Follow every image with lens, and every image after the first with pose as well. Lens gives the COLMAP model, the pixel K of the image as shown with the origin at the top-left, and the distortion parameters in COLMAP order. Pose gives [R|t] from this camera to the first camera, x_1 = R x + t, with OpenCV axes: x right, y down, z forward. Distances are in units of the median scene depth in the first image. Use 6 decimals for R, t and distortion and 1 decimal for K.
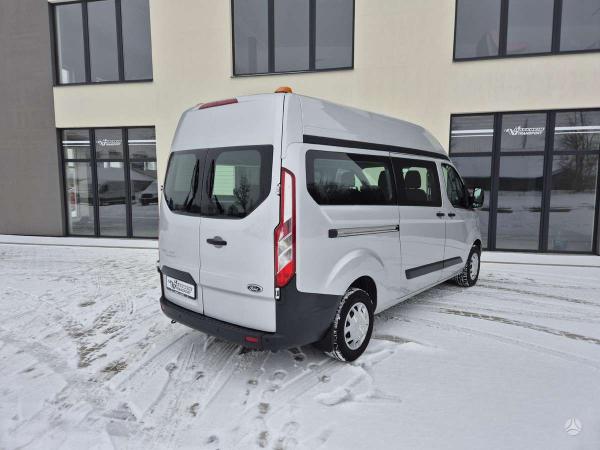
lens RADIAL K [[407.4, 0, 303.6], [0, 407.4, 229.1], [0, 0, 1]] dist [0.051026, -0.030852]
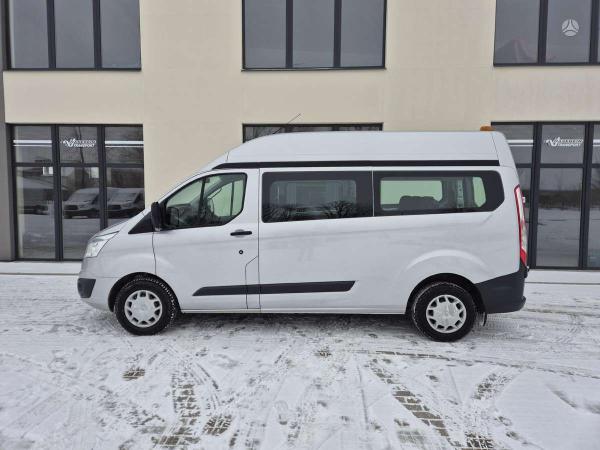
lens RADIAL K [[407.4, 0, 299.0], [0, 407.4, 222.4], [0, 0, 1]] dist [0.051026, -0.030852]
pose [[0.984719, -0.006970, 0.174010, -0.233515], [0.012856, 0.999382, -0.032721, -0.028418], [-0.173675, 0.034458, 0.984200, 0.167337]]
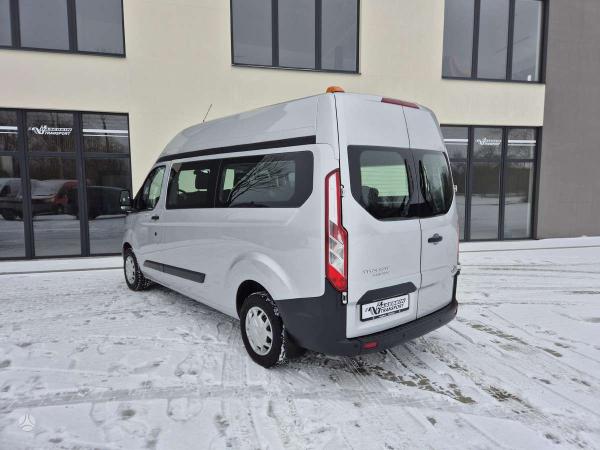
lens RADIAL K [[407.4, 0, 304.9], [0, 407.4, 225.4], [0, 0, 1]] dist [0.051026, -0.030852]
pose [[0.891461, -0.046790, 0.450675, -0.503897], [0.050960, 0.998697, 0.002883, -0.021683], [-0.450222, 0.020396, 0.892683, 0.159599]]
